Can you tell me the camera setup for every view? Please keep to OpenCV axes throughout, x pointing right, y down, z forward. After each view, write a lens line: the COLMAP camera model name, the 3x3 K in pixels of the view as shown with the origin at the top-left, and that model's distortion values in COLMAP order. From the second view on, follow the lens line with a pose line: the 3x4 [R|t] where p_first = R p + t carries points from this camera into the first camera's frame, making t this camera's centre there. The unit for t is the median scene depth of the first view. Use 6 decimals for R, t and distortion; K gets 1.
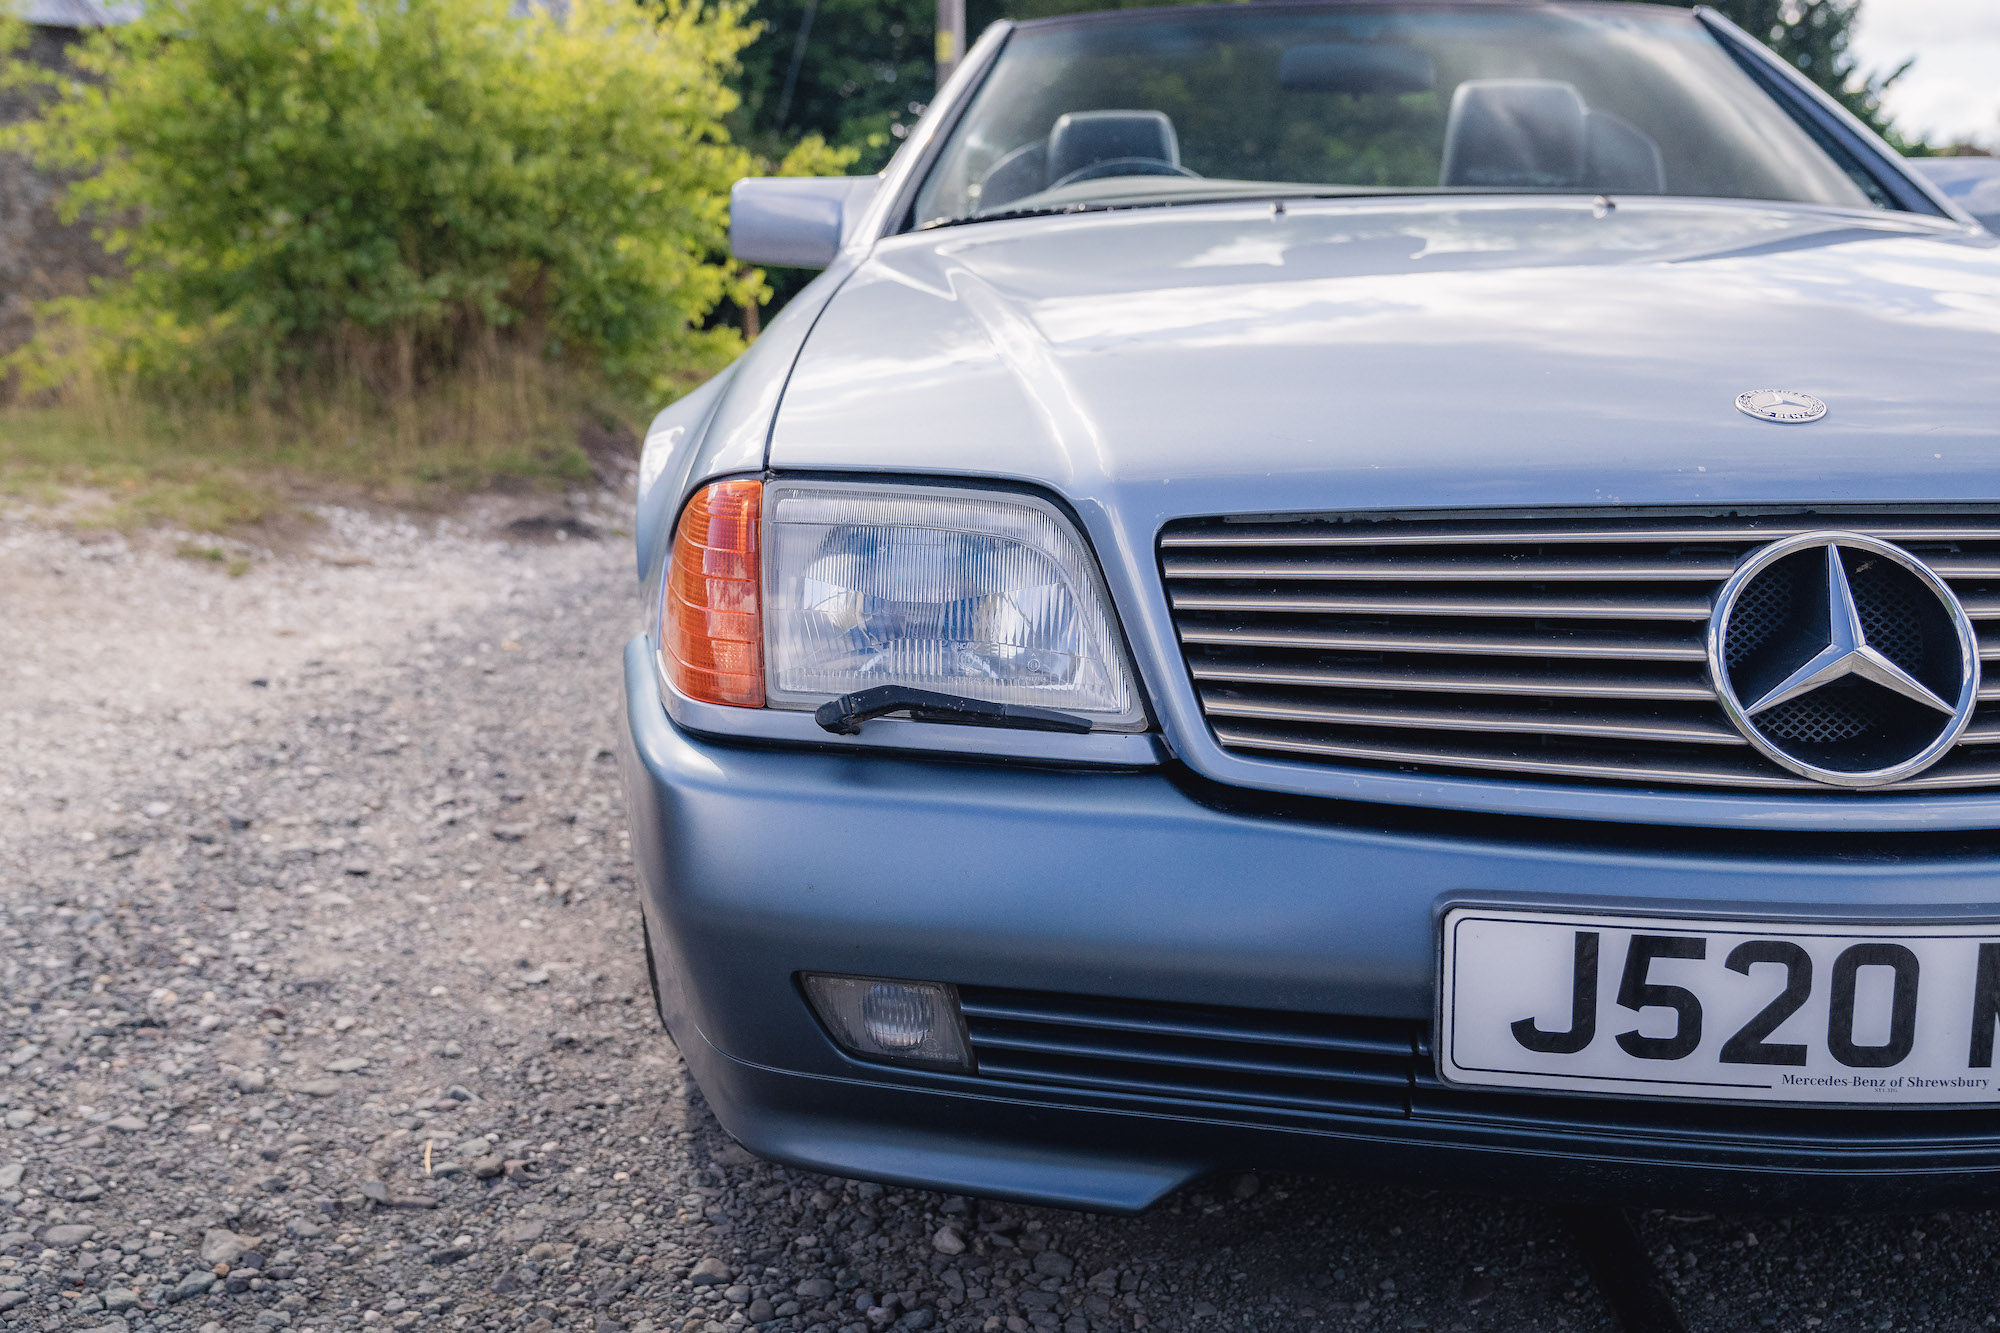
lens RADIAL K [[2037.2, 0, 1009.8], [0, 2037.2, 598.8], [0, 0, 1]] dist [0.169963, -0.260429]
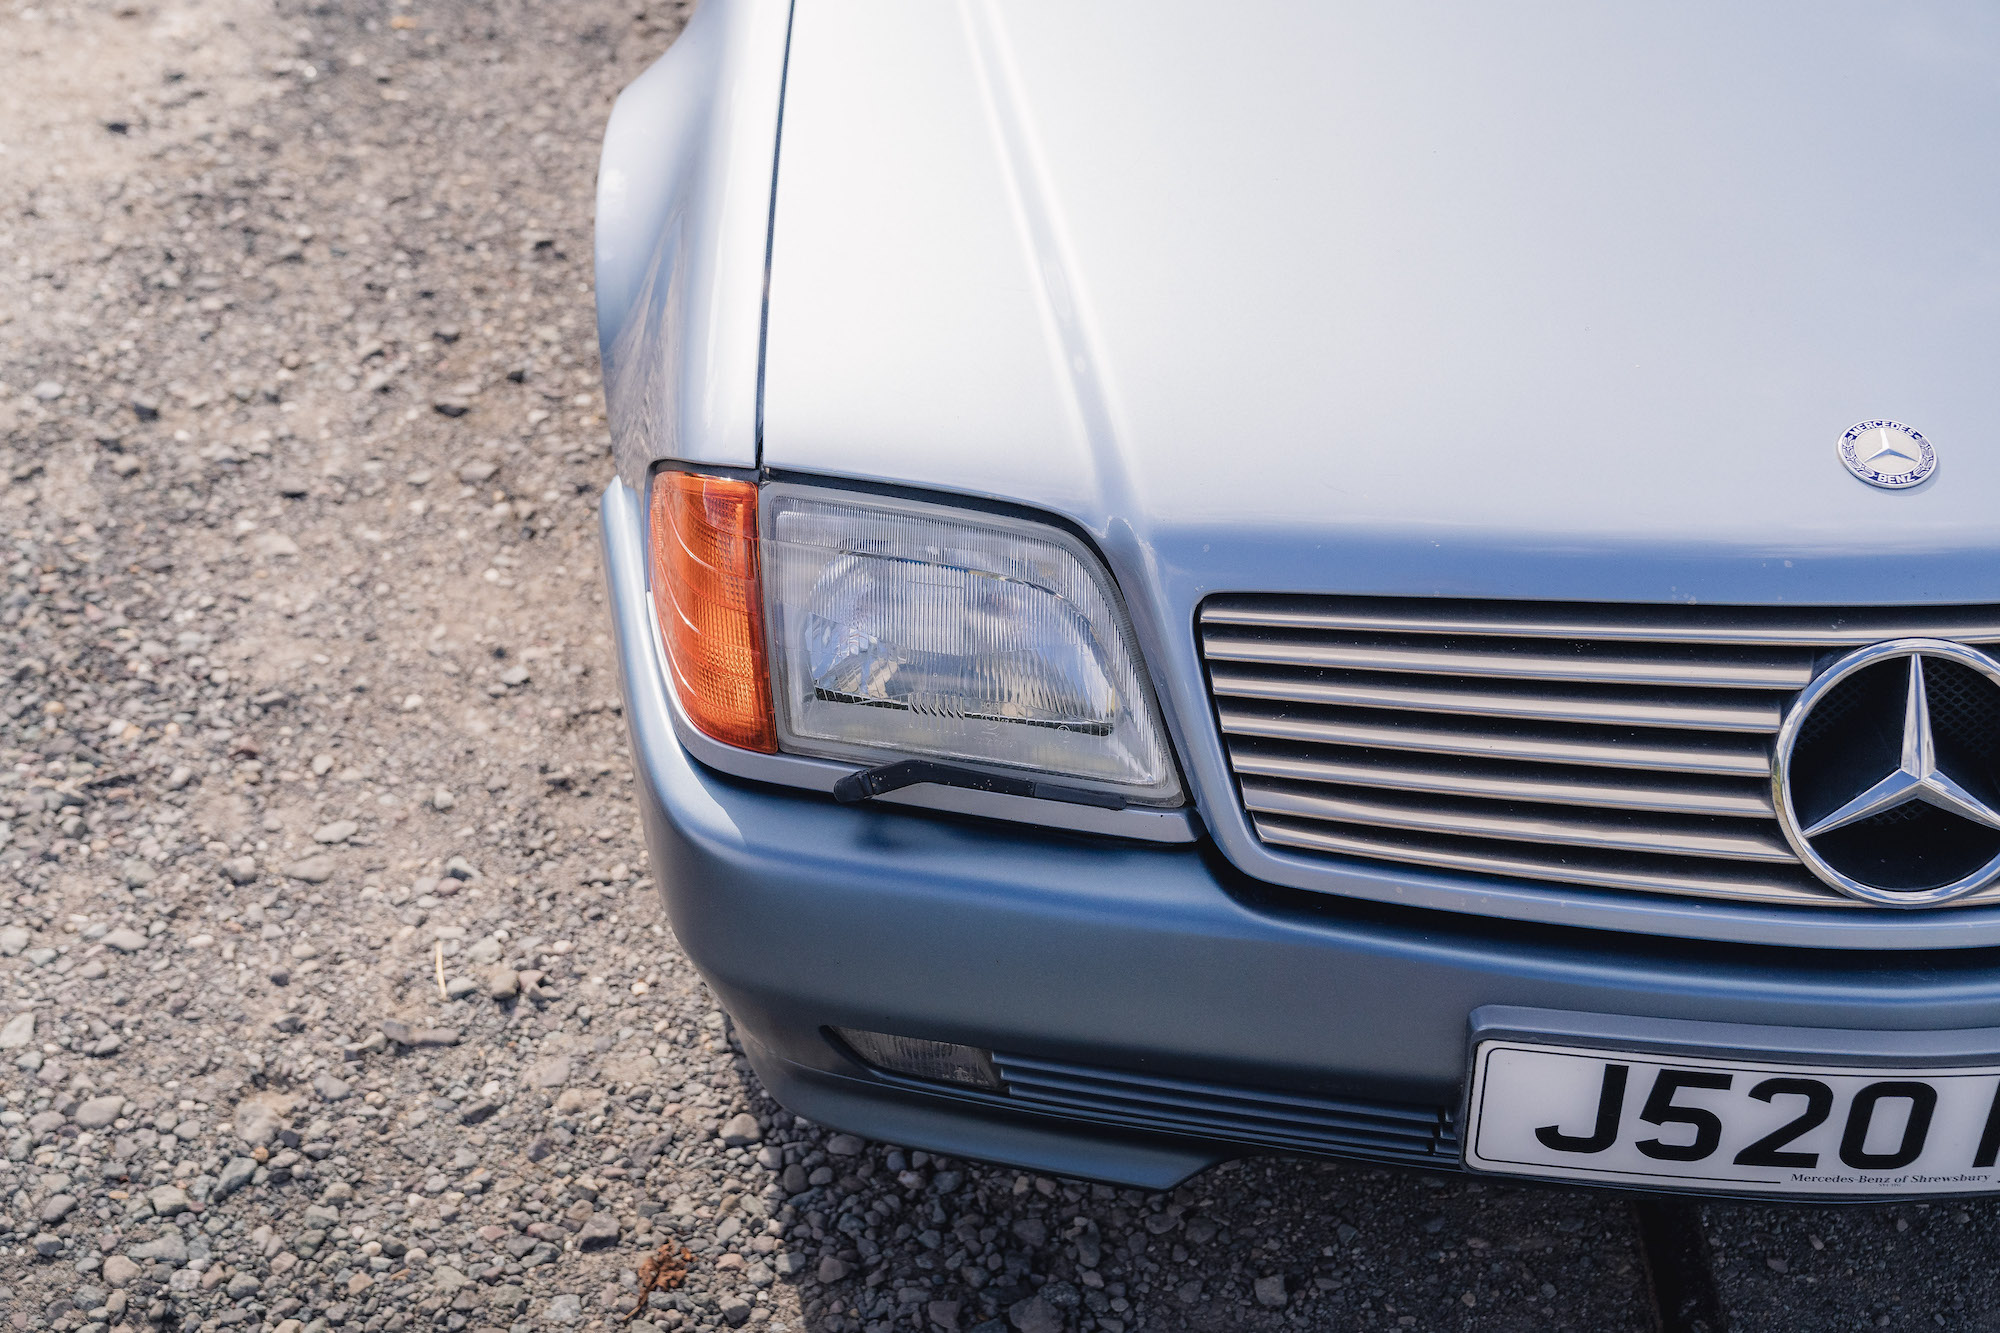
lens RADIAL K [[2430.9, 0, 1045.4], [0, 2430.9, 629.0], [0, 0, 1]] dist [0.151572, -0.278880]
pose [[0.999838, -0.010474, 0.014621, -0.009946], [0.003853, 0.918790, 0.394729, -0.350605], [-0.017568, -0.394608, 0.918681, -0.007558]]
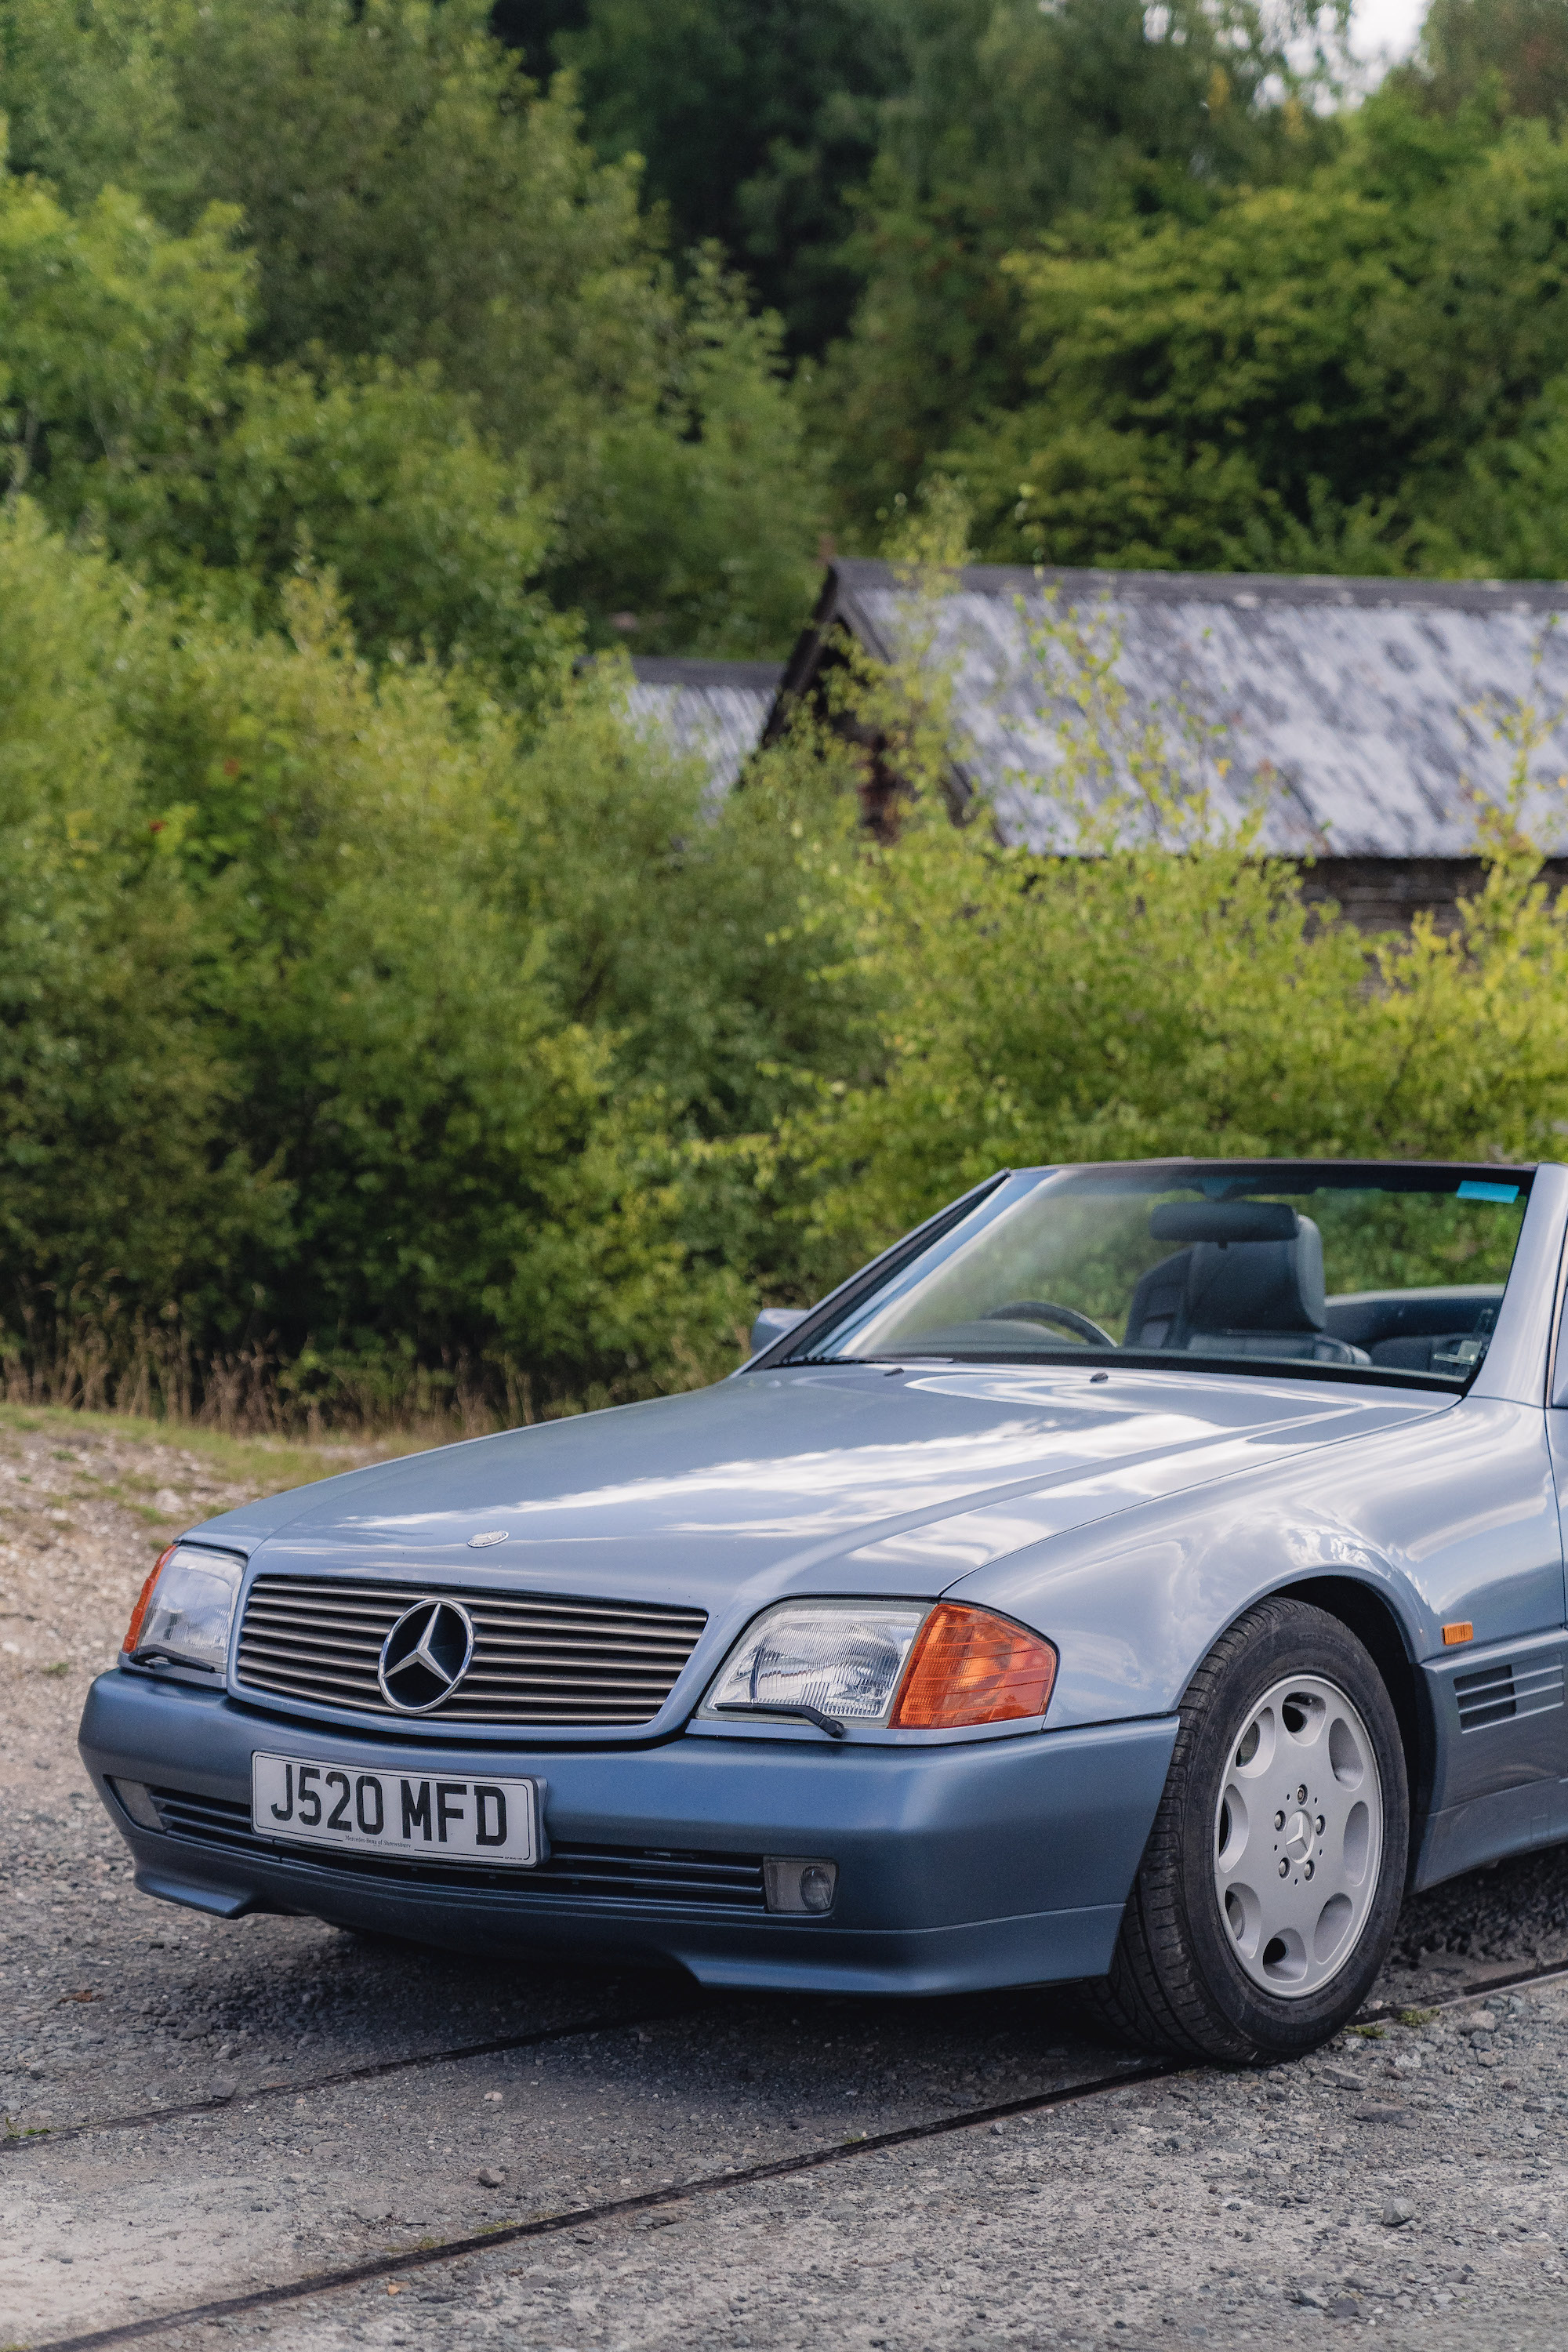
lens RADIAL K [[4307.1, 0, 826.5], [0, 4307.1, 1226.0], [0, 0, 1]] dist [0.036030, 0.259936]
pose [[0.780349, 0.005204, -0.625323, 2.536658], [-0.097955, 0.988638, -0.114013, 0.041337], [0.617625, 0.150224, 0.771993, -1.625297]]
